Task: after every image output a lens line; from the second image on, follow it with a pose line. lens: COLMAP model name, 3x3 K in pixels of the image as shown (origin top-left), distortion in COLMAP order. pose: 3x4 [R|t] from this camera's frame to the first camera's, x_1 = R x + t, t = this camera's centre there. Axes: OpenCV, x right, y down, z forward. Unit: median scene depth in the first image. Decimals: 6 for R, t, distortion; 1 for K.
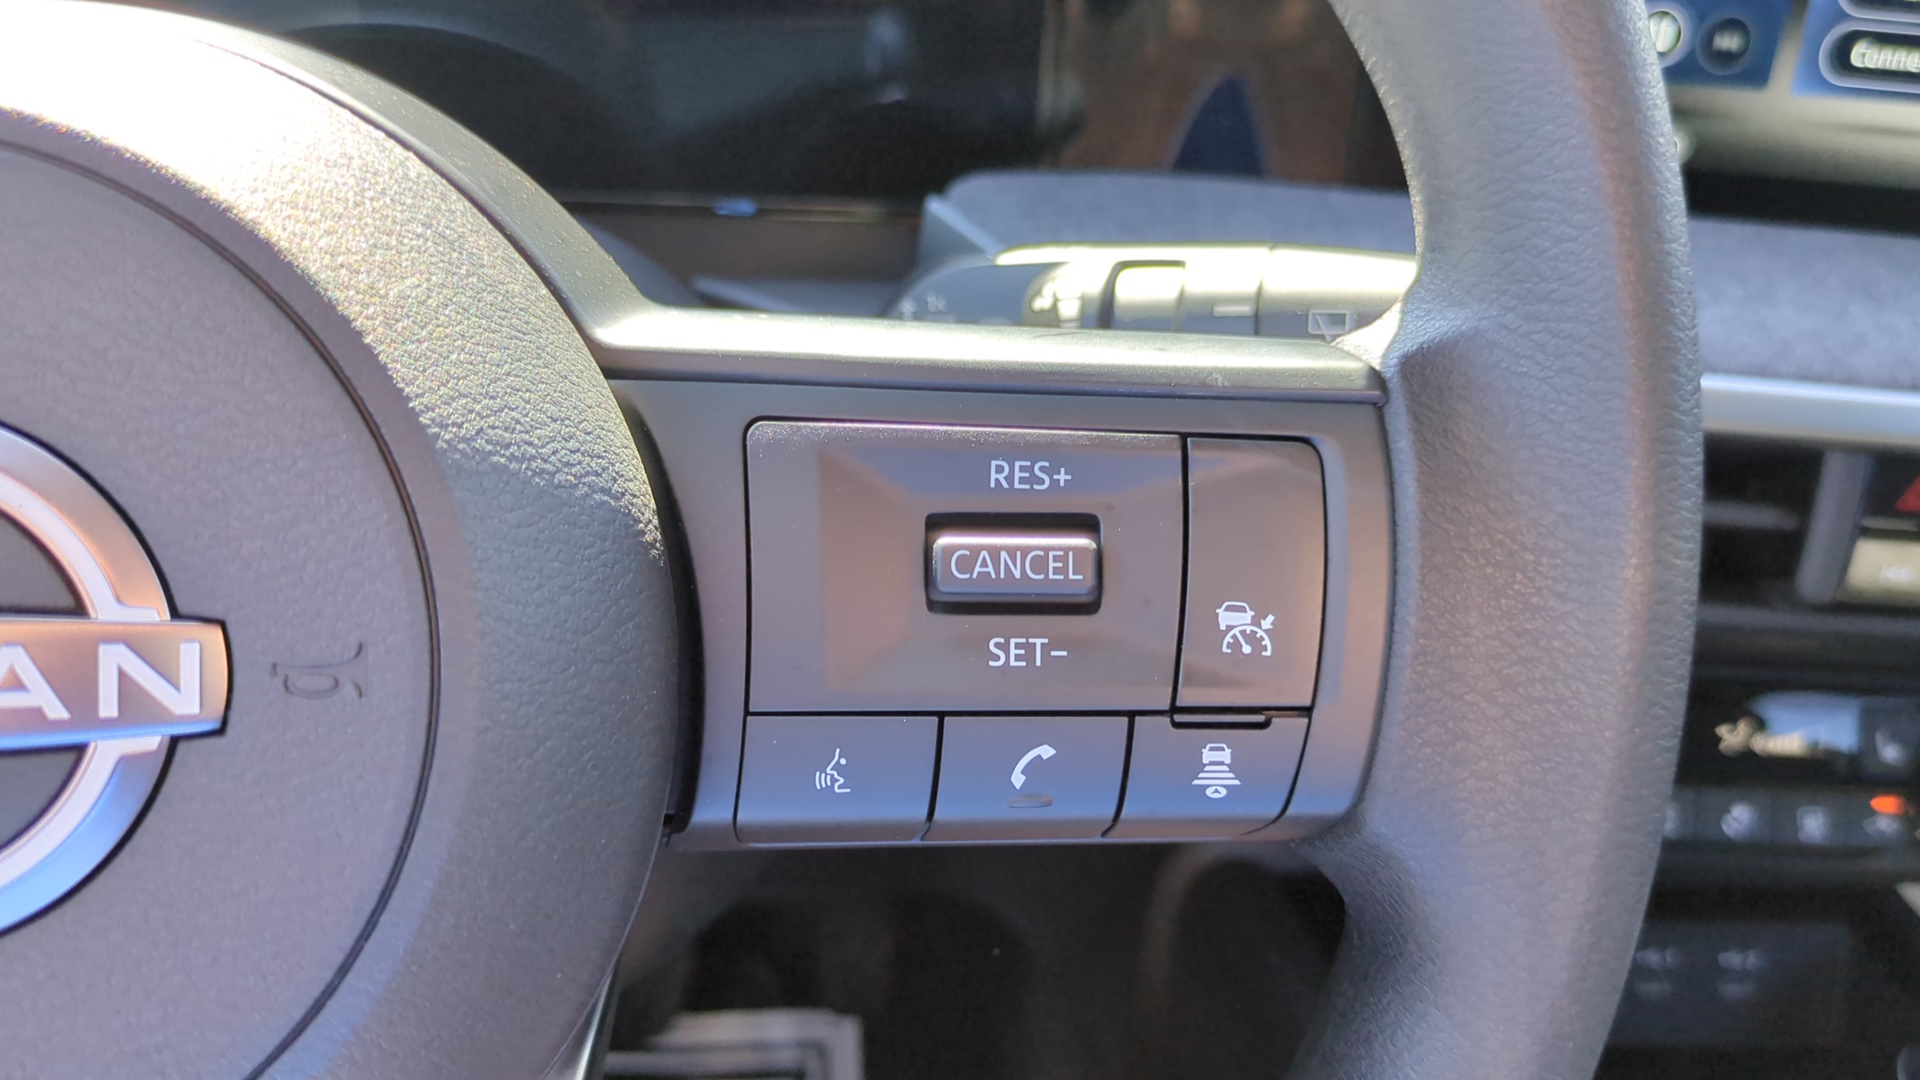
lens RADIAL K [[1658.0, 0, 957.0], [0, 1658.0, 529.3], [0, 0, 1]] dist [0.021361, -0.011607]
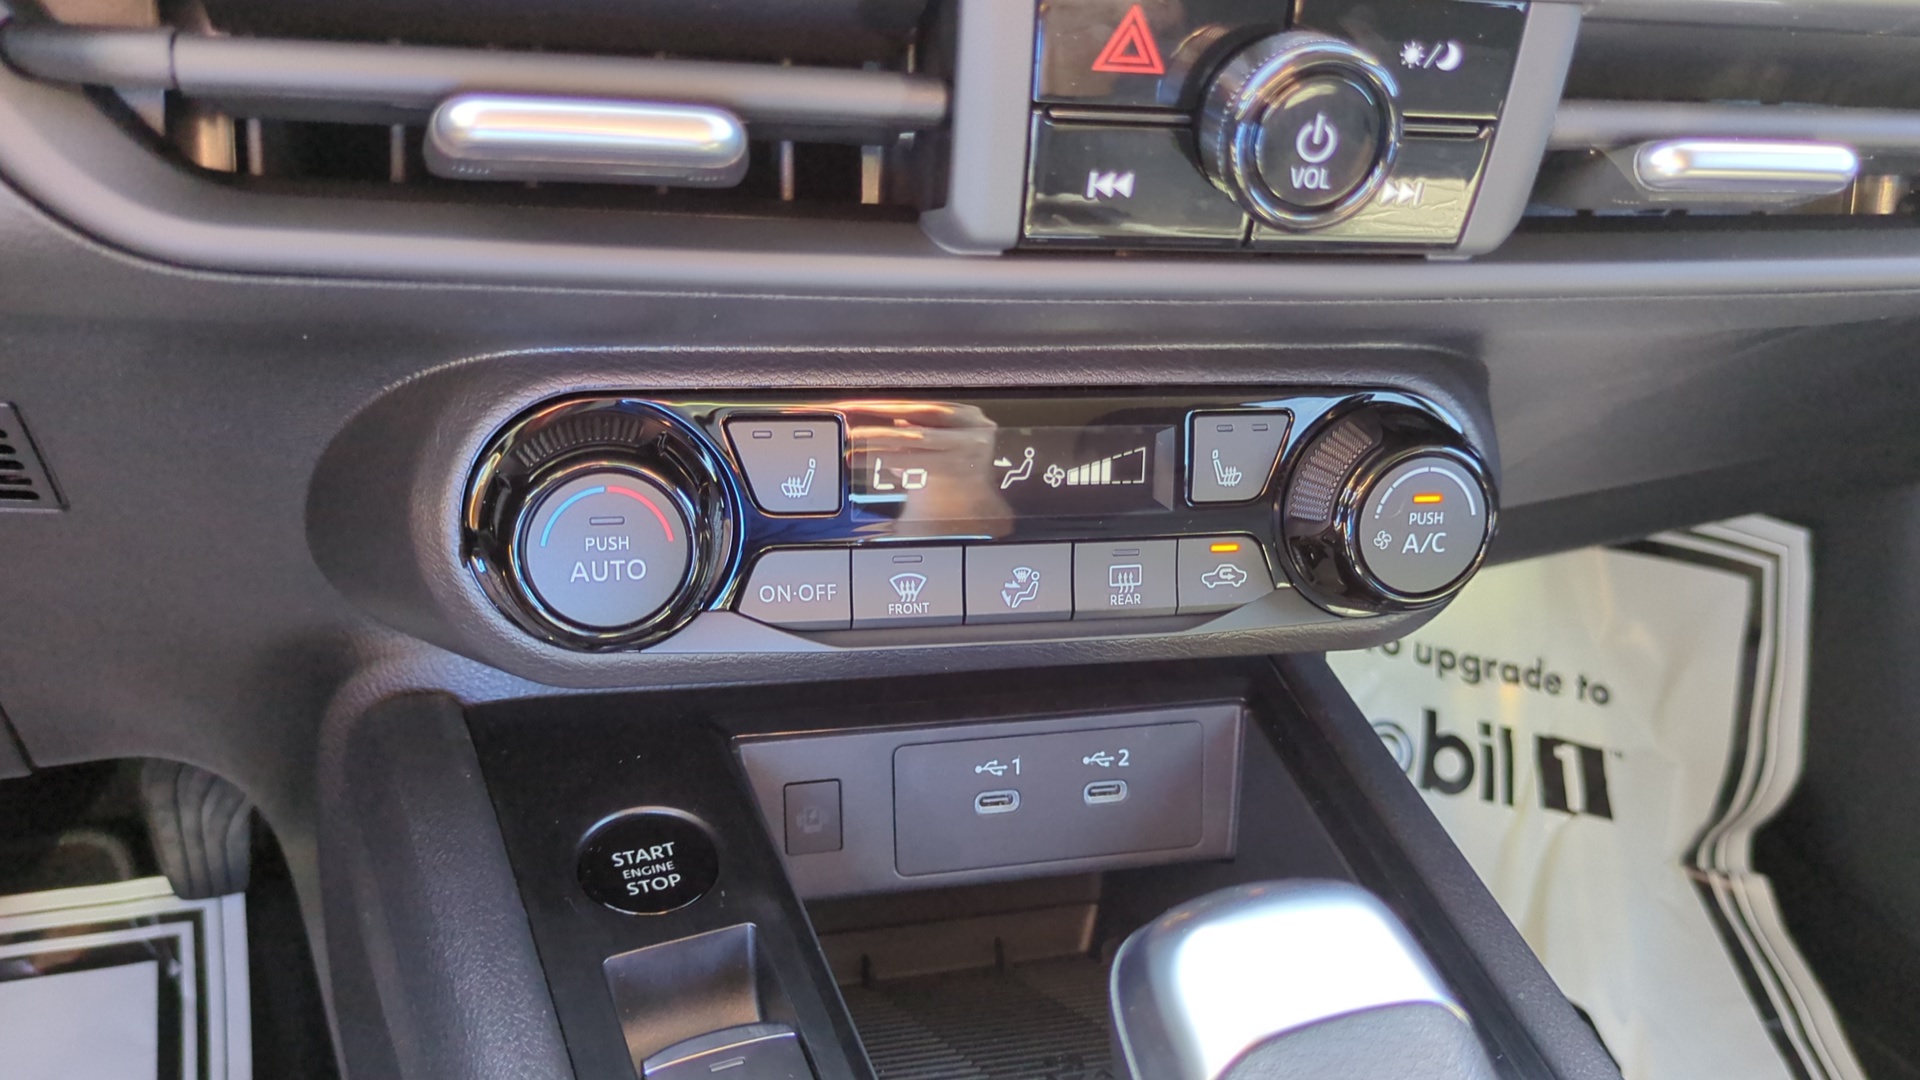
lens RADIAL K [[1658.0, 0, 957.0], [0, 1658.0, 529.3], [0, 0, 1]] dist [0.021361, -0.011607]
pose [[0.981851, -0.075894, 0.173806, 0.793772], [0.052422, 0.989340, 0.135863, 0.133882], [-0.182264, -0.124286, 0.975363, 0.816874]]
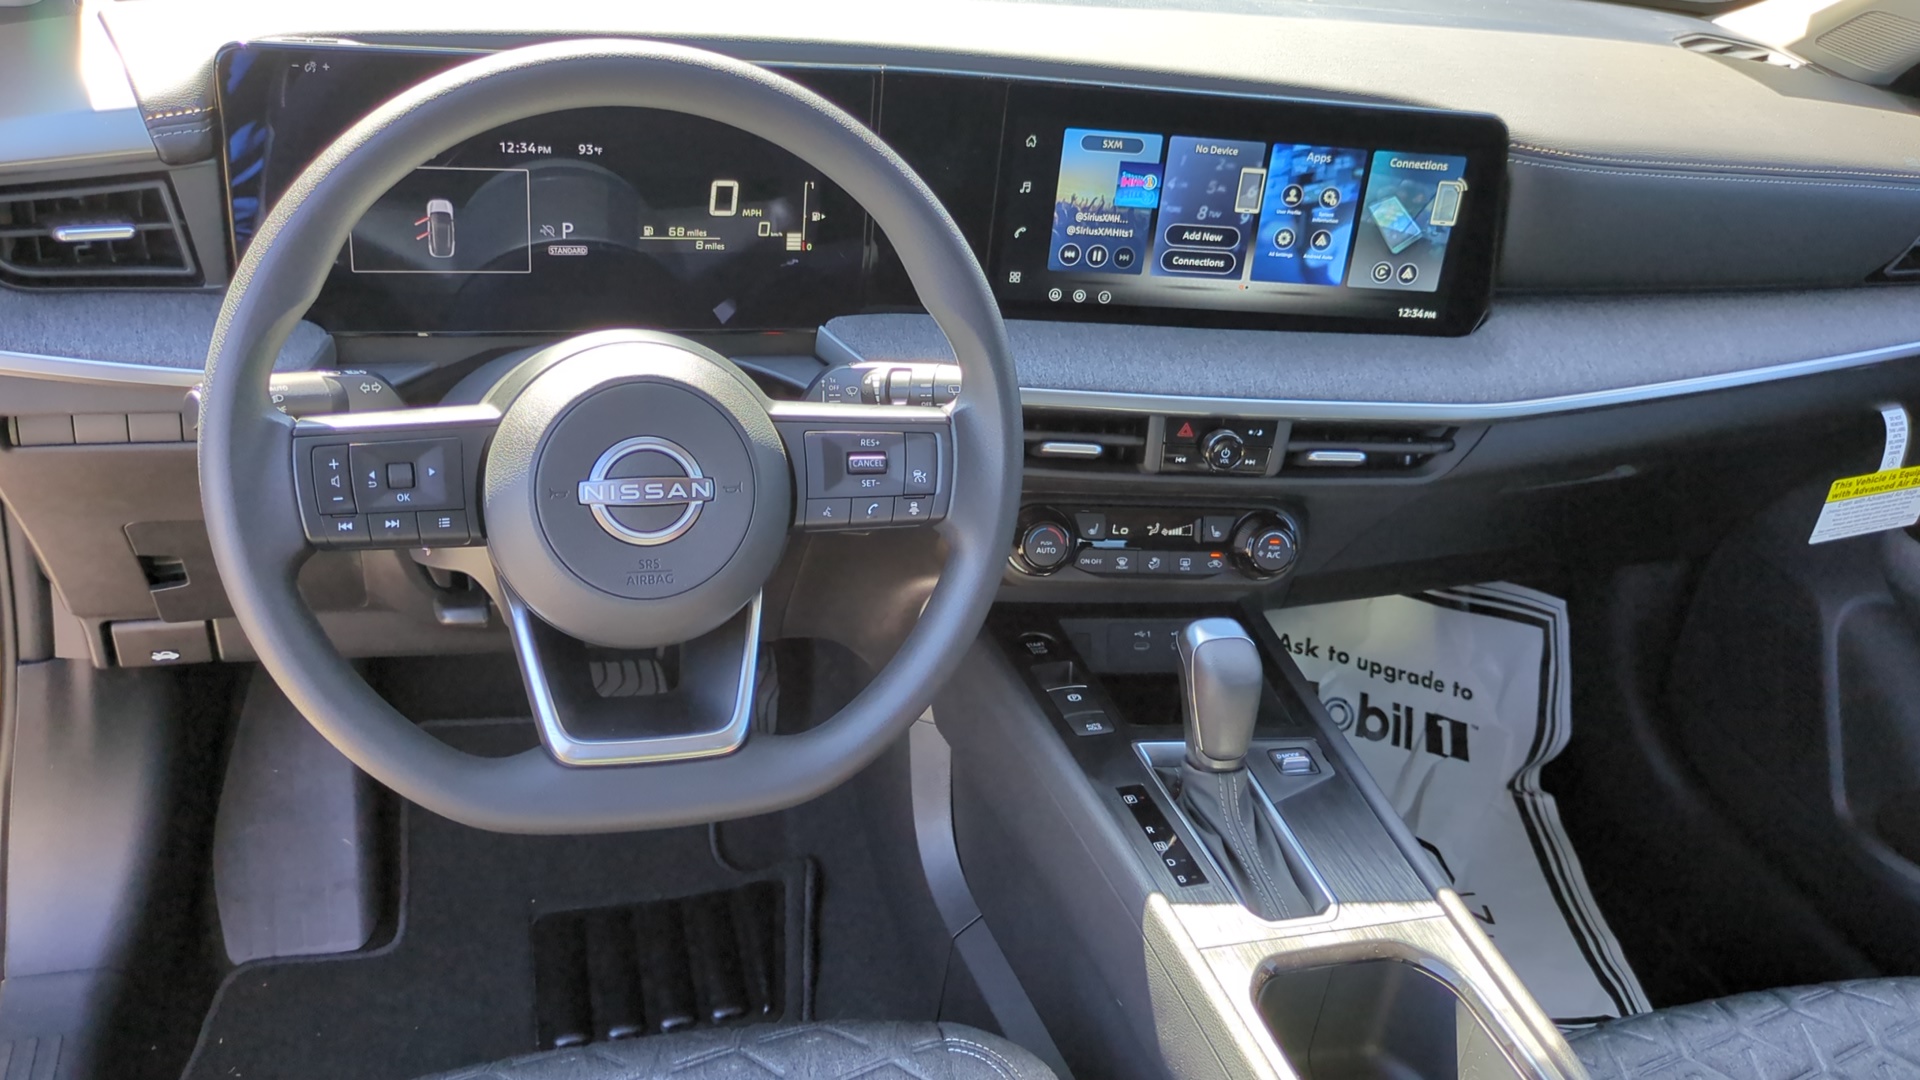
lens RADIAL K [[1658.0, 0, 957.0], [0, 1658.0, 529.3], [0, 0, 1]] dist [0.021361, -0.011607]
pose [[0.992245, -0.031508, 0.120241, -0.257199], [0.024862, 0.998100, 0.056382, -0.044348], [-0.121789, -0.052955, 0.991142, -3.313414]]
